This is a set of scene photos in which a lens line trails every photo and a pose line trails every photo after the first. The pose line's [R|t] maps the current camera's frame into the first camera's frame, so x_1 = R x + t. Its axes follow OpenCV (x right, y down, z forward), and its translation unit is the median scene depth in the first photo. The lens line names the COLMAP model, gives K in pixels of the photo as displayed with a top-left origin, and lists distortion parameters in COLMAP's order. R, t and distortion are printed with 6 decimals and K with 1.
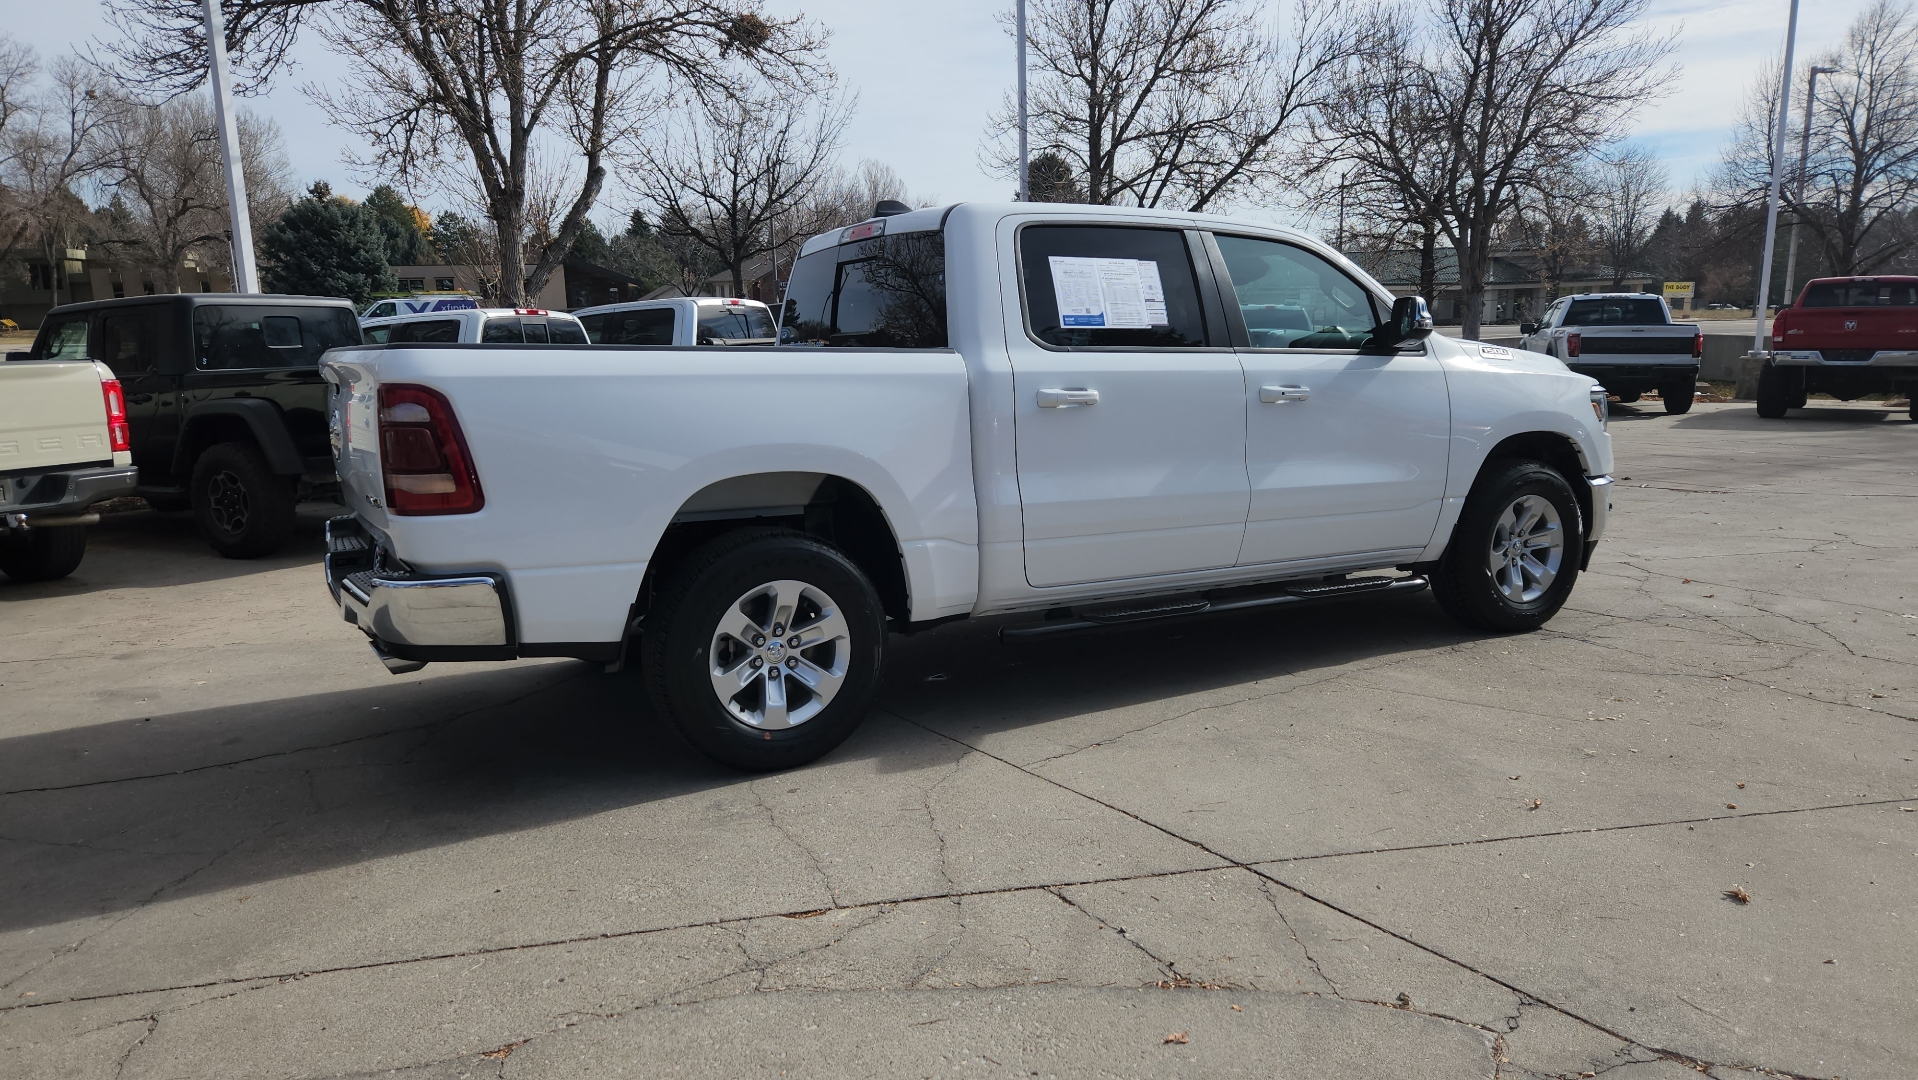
lens RADIAL K [[1281.3, 0, 933.3], [0, 1281.3, 547.1], [0, 0, 1]] dist [0.071043, -0.056941]
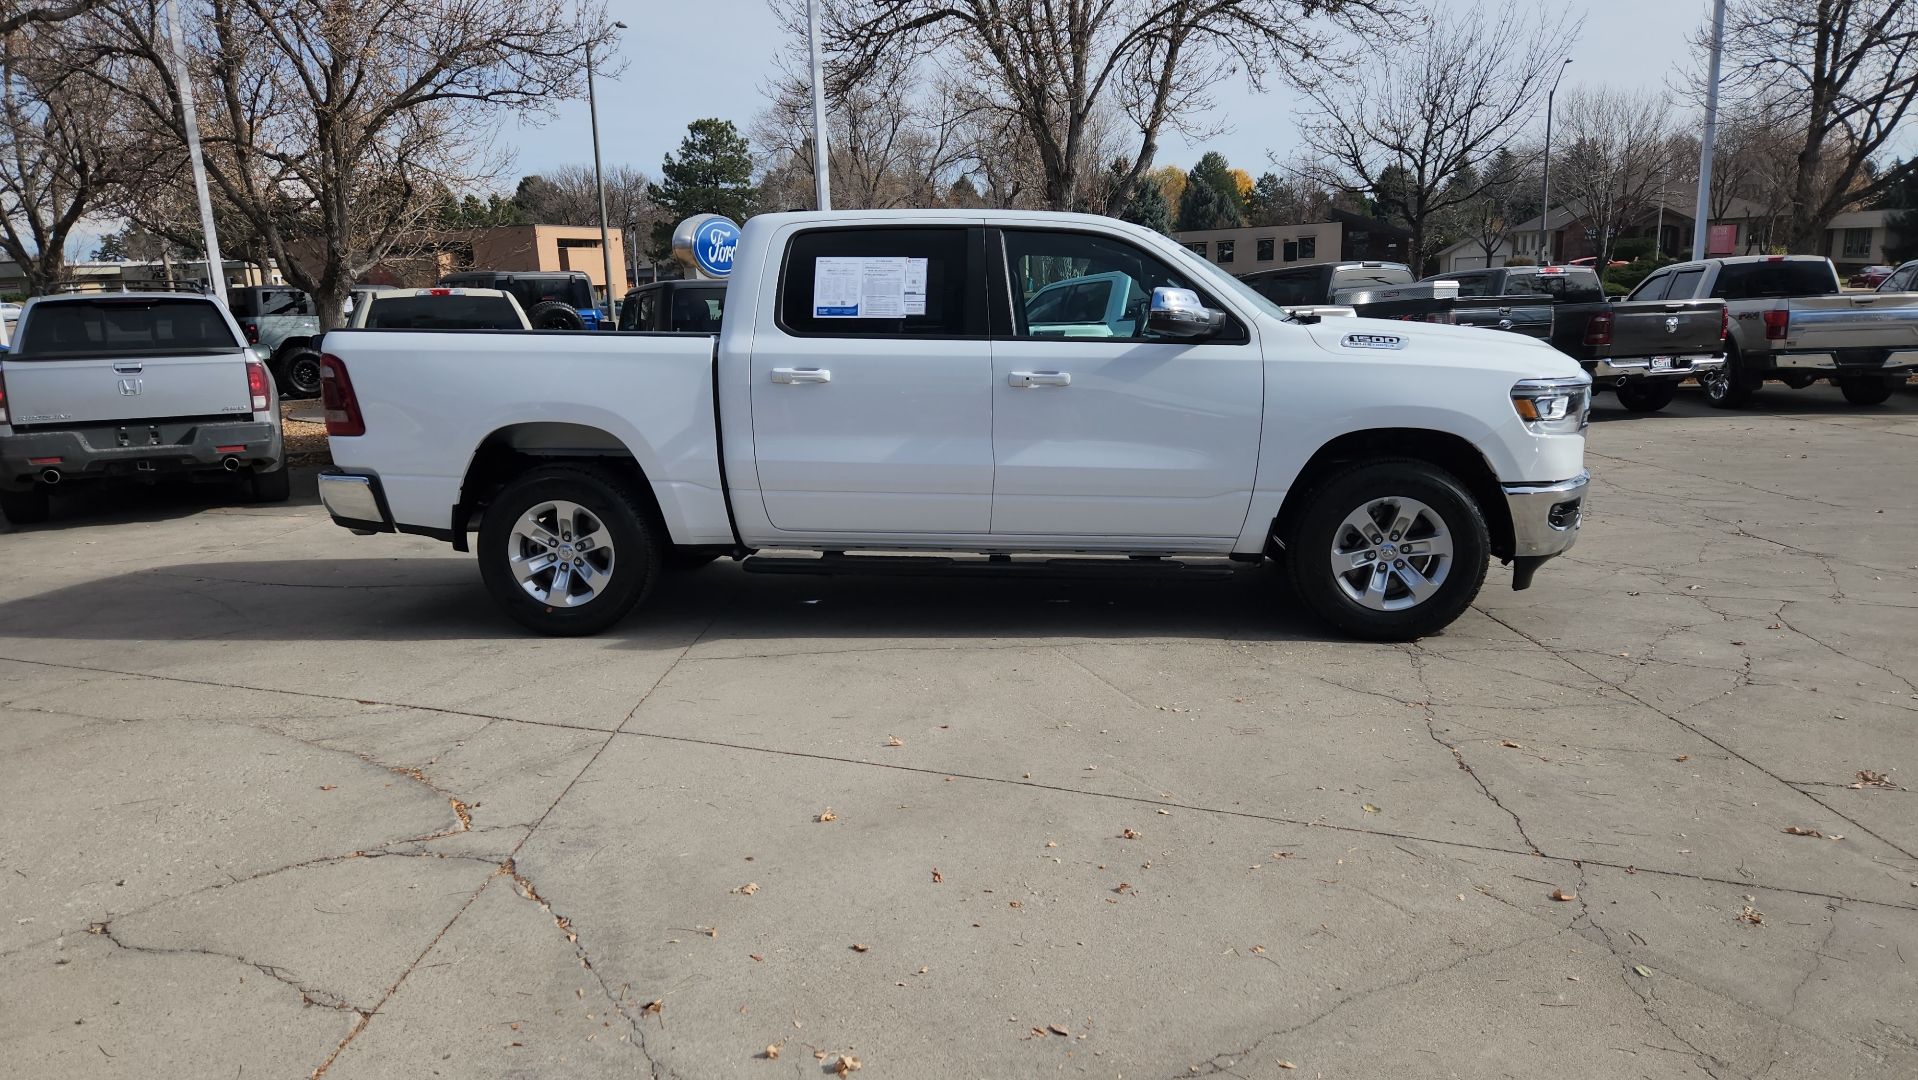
lens RADIAL K [[1282.5, 0, 948.2], [0, 1282.5, 575.1], [0, 0, 1]] dist [0.067678, -0.042642]
pose [[0.822353, 0.117122, -0.556793, 0.732170], [-0.087937, 0.992989, 0.078999, -0.029841], [0.562141, -0.016003, 0.826886, 0.054174]]
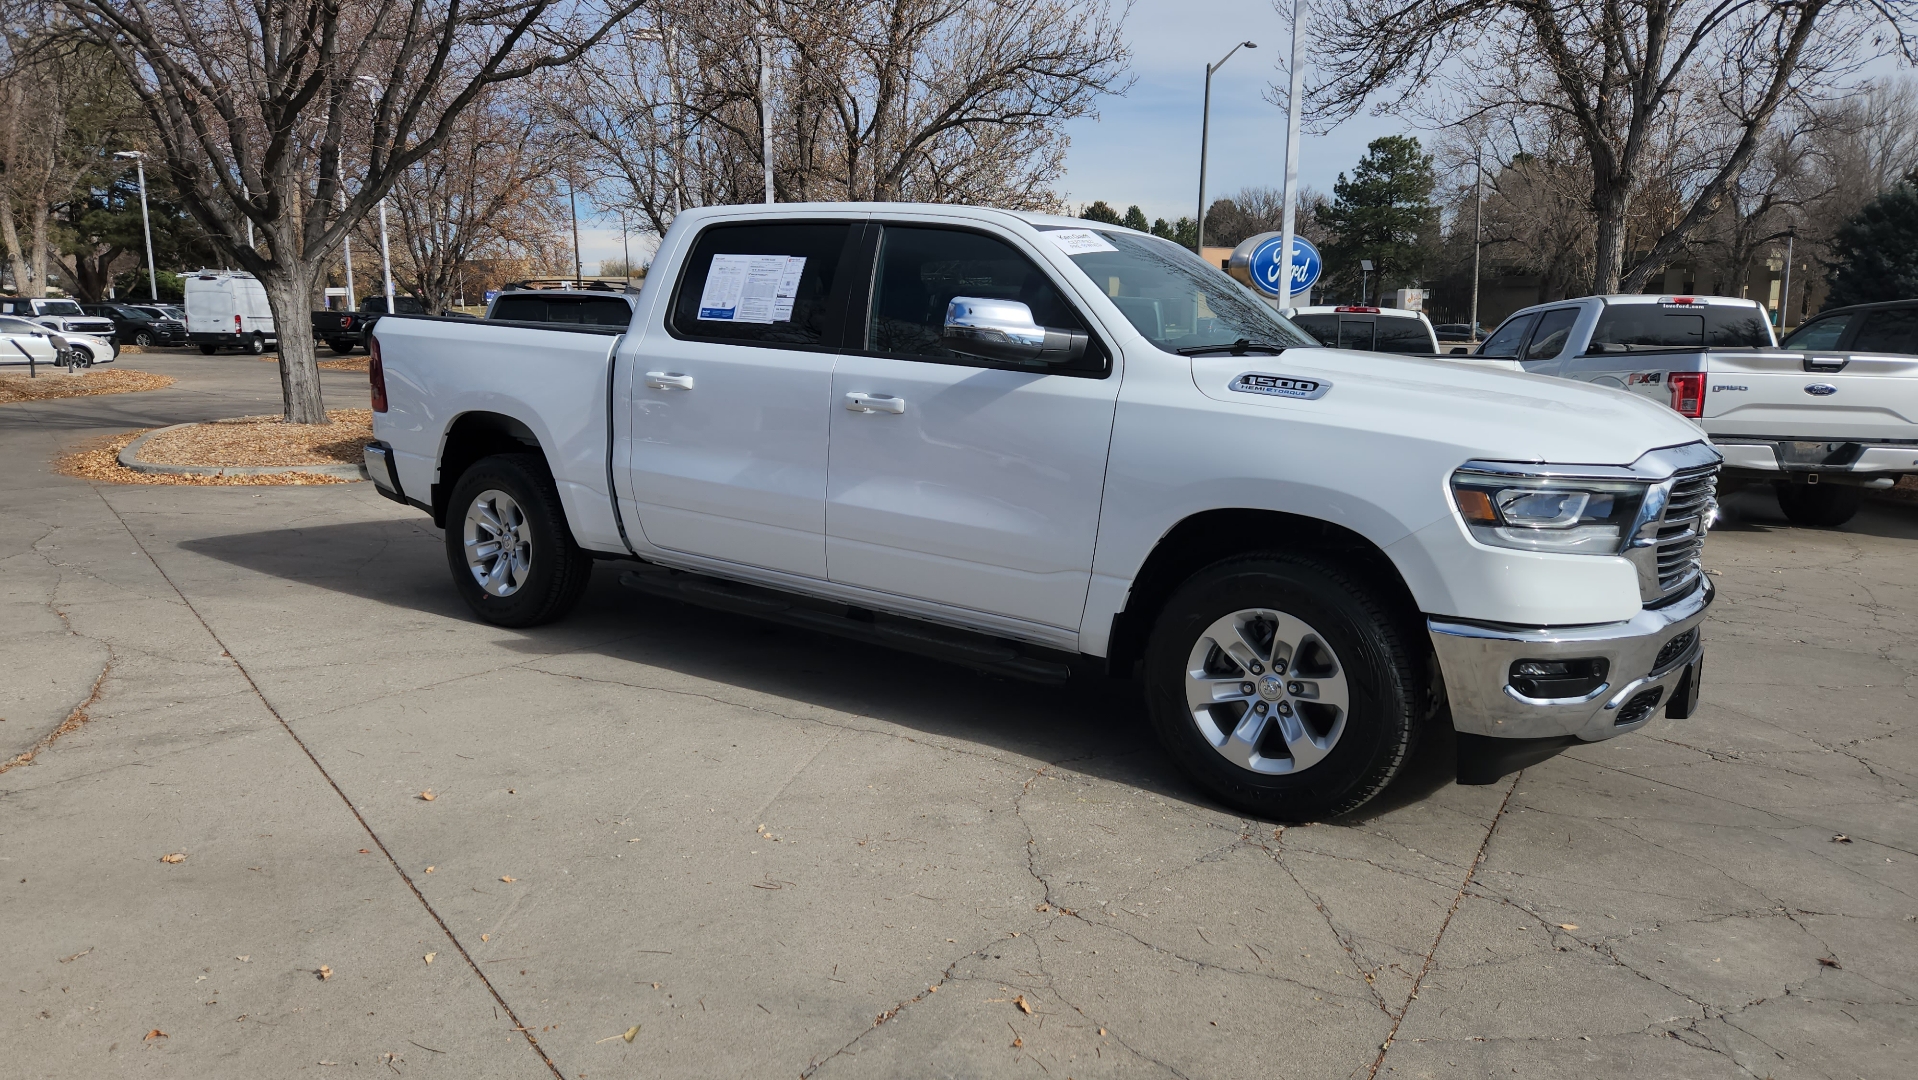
lens RADIAL K [[1281.3, 0, 931.4], [0, 1281.3, 550.0], [0, 0, 1]] dist [0.071043, -0.056941]
pose [[0.419310, 0.183850, -0.889032, 0.969289], [-0.181649, 0.976467, 0.116257, -0.115113], [0.889485, 0.112744, 0.442839, 0.576241]]
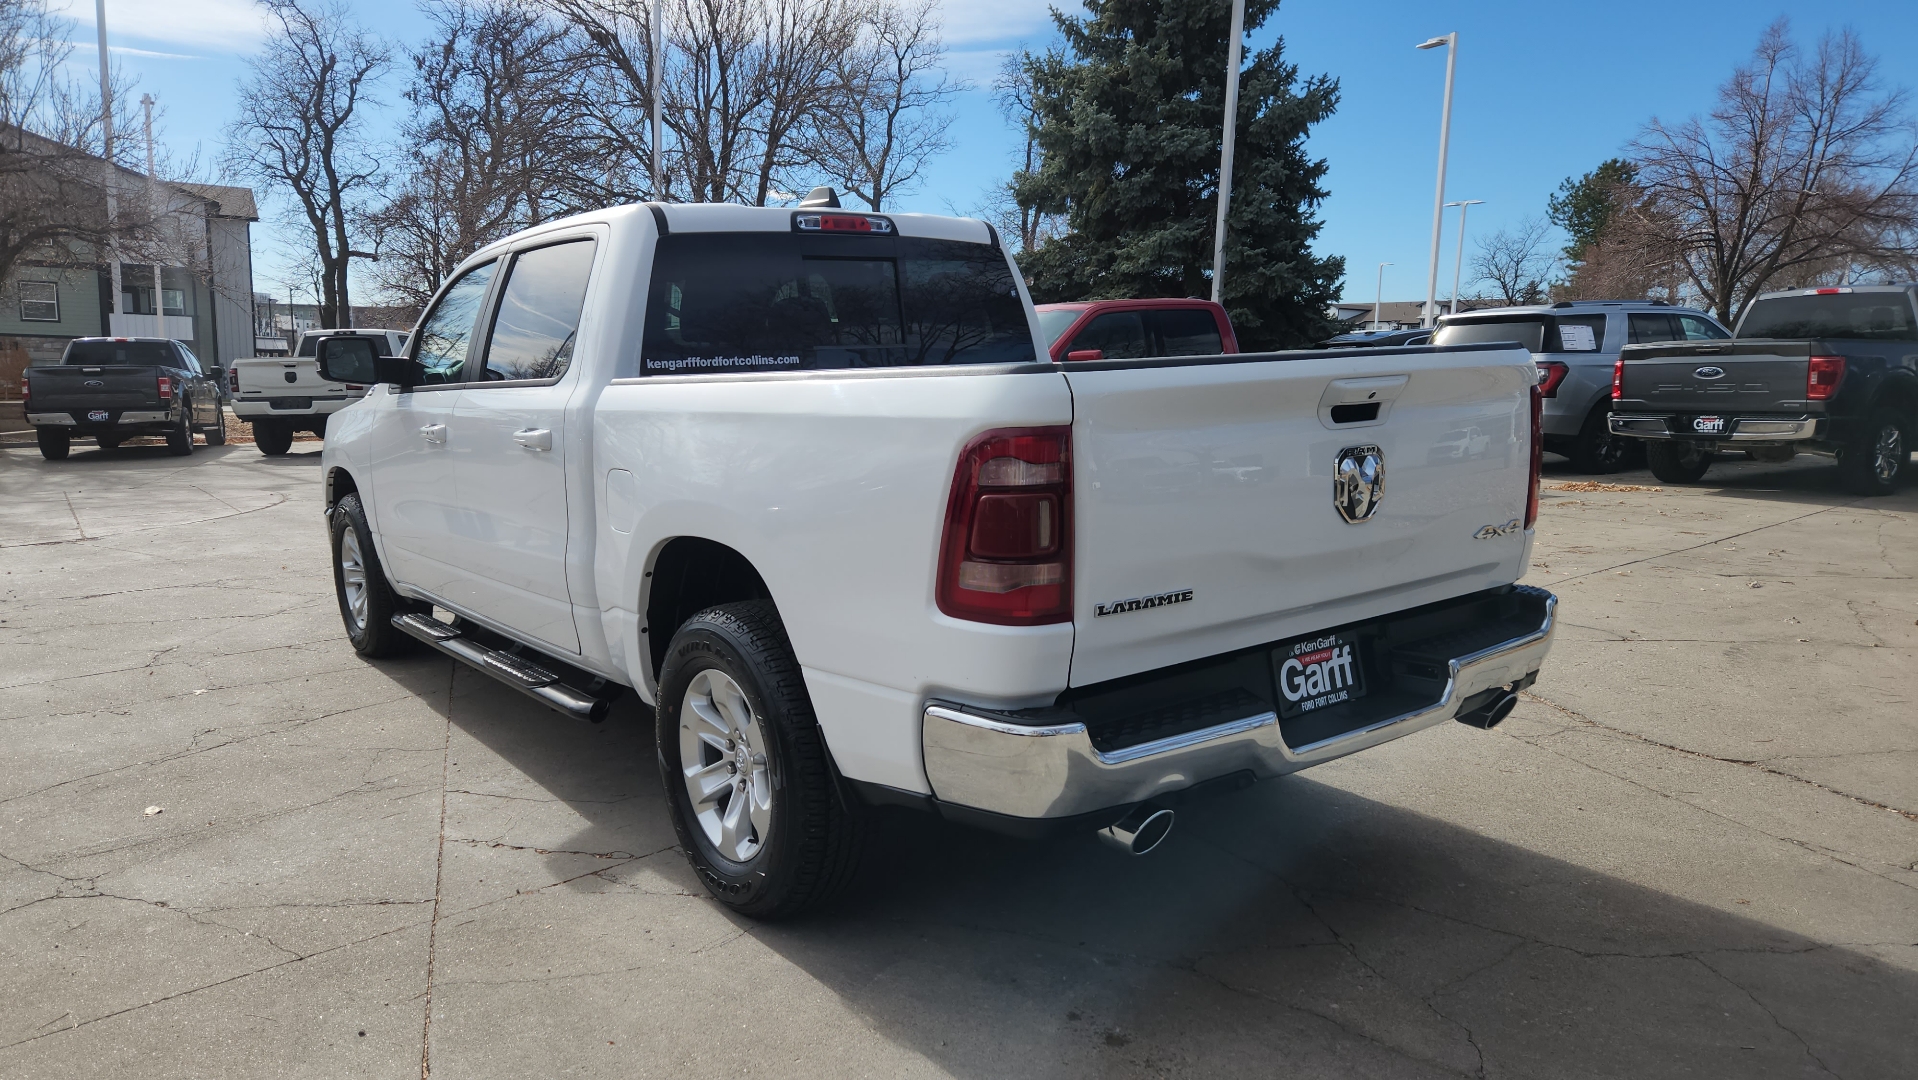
lens RADIAL K [[1290.1, 0, 929.3], [0, 1290.1, 553.7], [0, 0, 1]] dist [0.074841, -0.054427]
pose [[-0.149049, -0.130960, 0.980119, -0.804217], [0.171834, 0.972680, 0.156097, -0.143165], [-0.973785, 0.191684, -0.122473, 0.974873]]
